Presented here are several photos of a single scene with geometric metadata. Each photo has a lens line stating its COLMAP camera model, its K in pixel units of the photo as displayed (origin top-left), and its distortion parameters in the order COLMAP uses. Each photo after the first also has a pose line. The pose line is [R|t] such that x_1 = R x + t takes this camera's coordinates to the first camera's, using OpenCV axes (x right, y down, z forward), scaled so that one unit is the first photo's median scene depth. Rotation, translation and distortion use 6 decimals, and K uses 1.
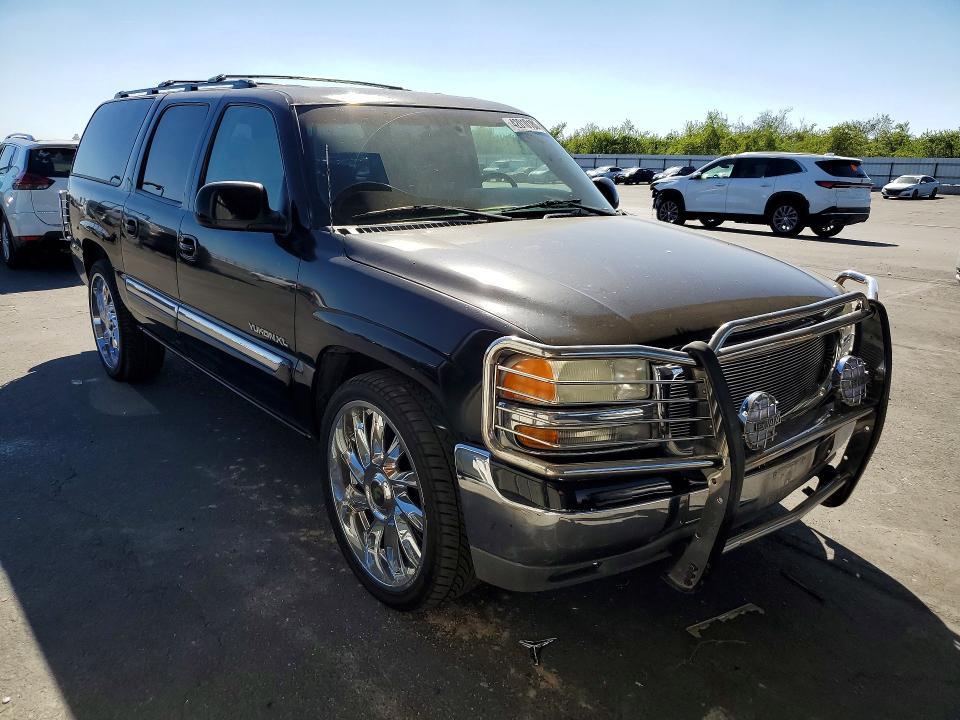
lens RADIAL K [[765.0, 0, 480.0], [0, 765.0, 360.0], [0, 0, 1]] dist [0.046748, -0.001357]
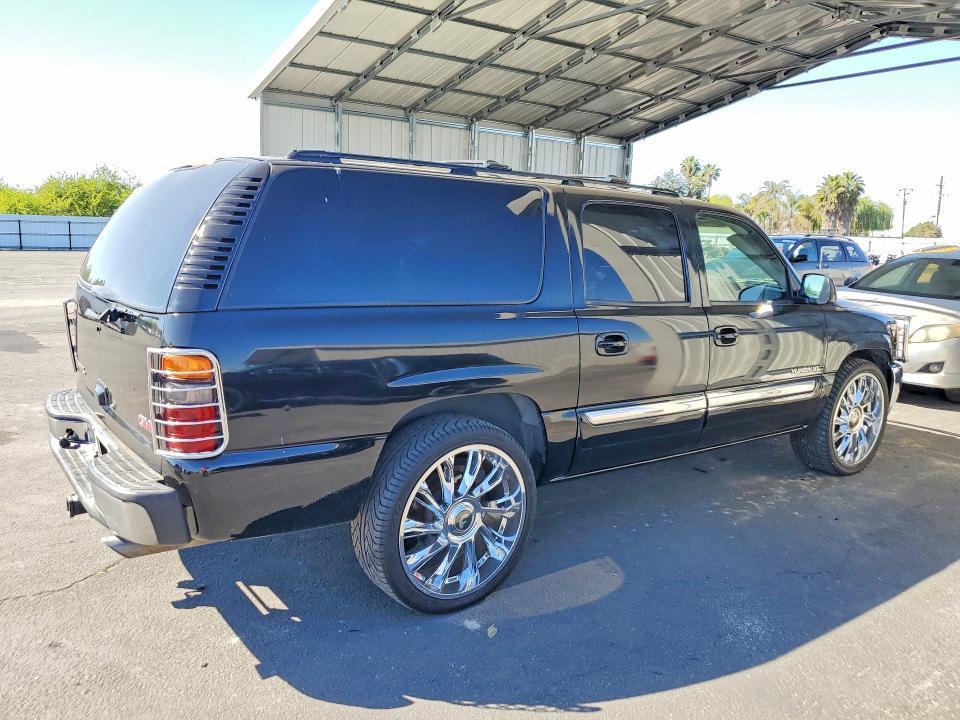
lens RADIAL K [[765.0, 0, 480.0], [0, 765.0, 360.0], [0, 0, 1]] dist [0.046748, -0.001357]
pose [[0.025647, -0.175231, 0.984193, -1.669381], [0.261711, 0.951357, 0.162565, -0.426606], [-0.964805, 0.253405, 0.070260, 1.417921]]
